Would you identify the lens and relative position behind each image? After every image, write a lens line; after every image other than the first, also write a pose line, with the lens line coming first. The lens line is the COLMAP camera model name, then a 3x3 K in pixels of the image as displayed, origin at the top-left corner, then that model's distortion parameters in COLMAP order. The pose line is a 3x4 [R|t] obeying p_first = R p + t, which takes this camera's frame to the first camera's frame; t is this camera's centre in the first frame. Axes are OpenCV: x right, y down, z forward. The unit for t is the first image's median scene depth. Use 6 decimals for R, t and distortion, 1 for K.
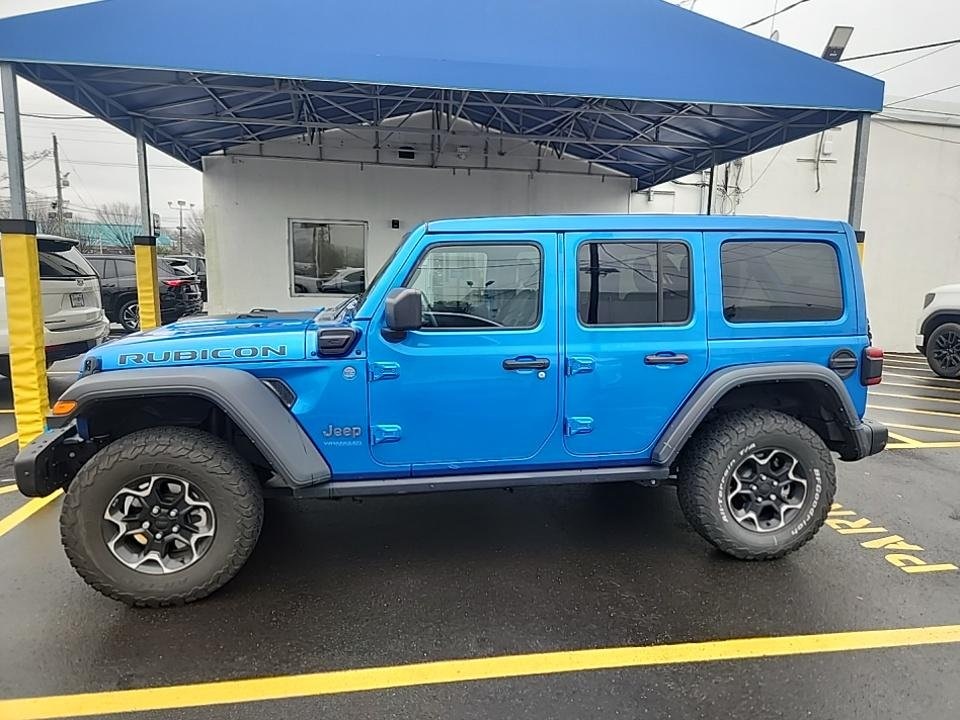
lens RADIAL K [[647.6, 0, 487.4], [0, 647.6, 360.4], [0, 0, 1]] dist [0.070053, -0.068235]
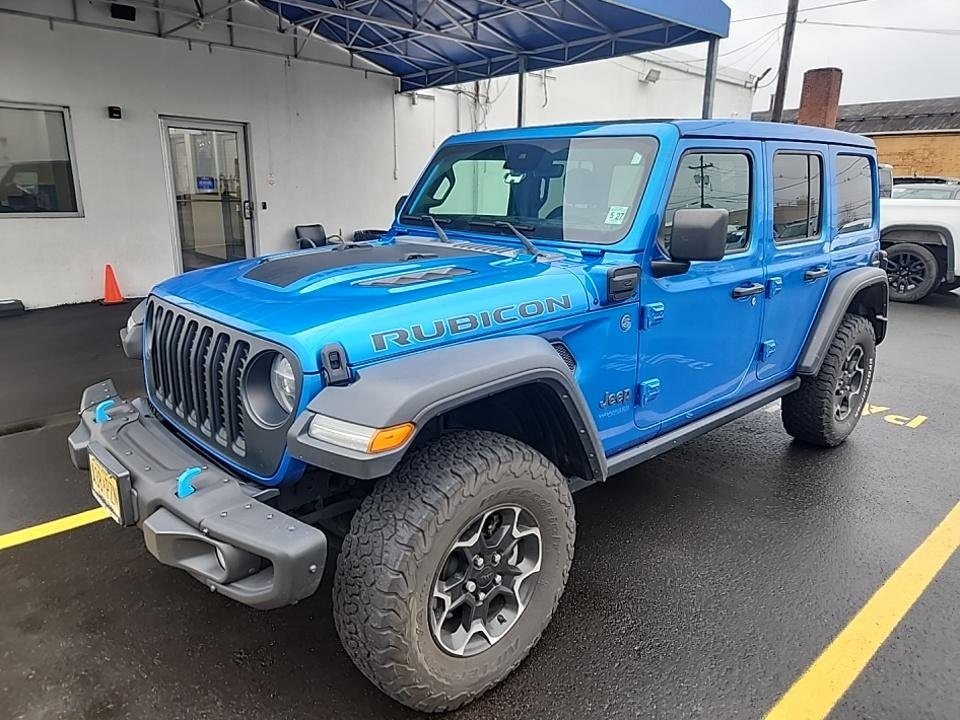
lens RADIAL K [[658.5, 0, 480.0], [0, 658.5, 360.0], [0, 0, 1]] dist [0.074315, -0.067566]
pose [[0.829147, -0.145292, 0.539819, -0.717058], [0.075471, 0.985888, 0.149430, -0.061173], [-0.553912, -0.083158, 0.828412, 0.398270]]
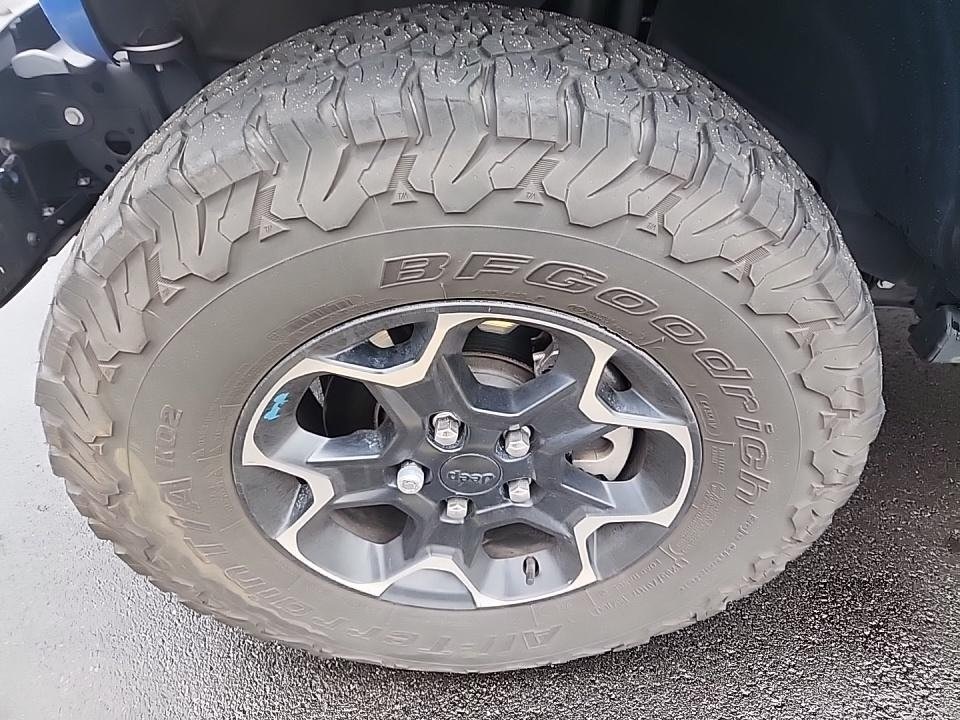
lens RADIAL K [[643.8, 0, 481.2], [0, 643.8, 373.4], [0, 0, 1]] dist [0.067053, -0.053613]
pose [[0.990131, 0.086978, -0.109886, -0.404104], [-0.014063, 0.841807, 0.539595, 0.078630], [0.139435, -0.532724, 0.834723, 0.711187]]
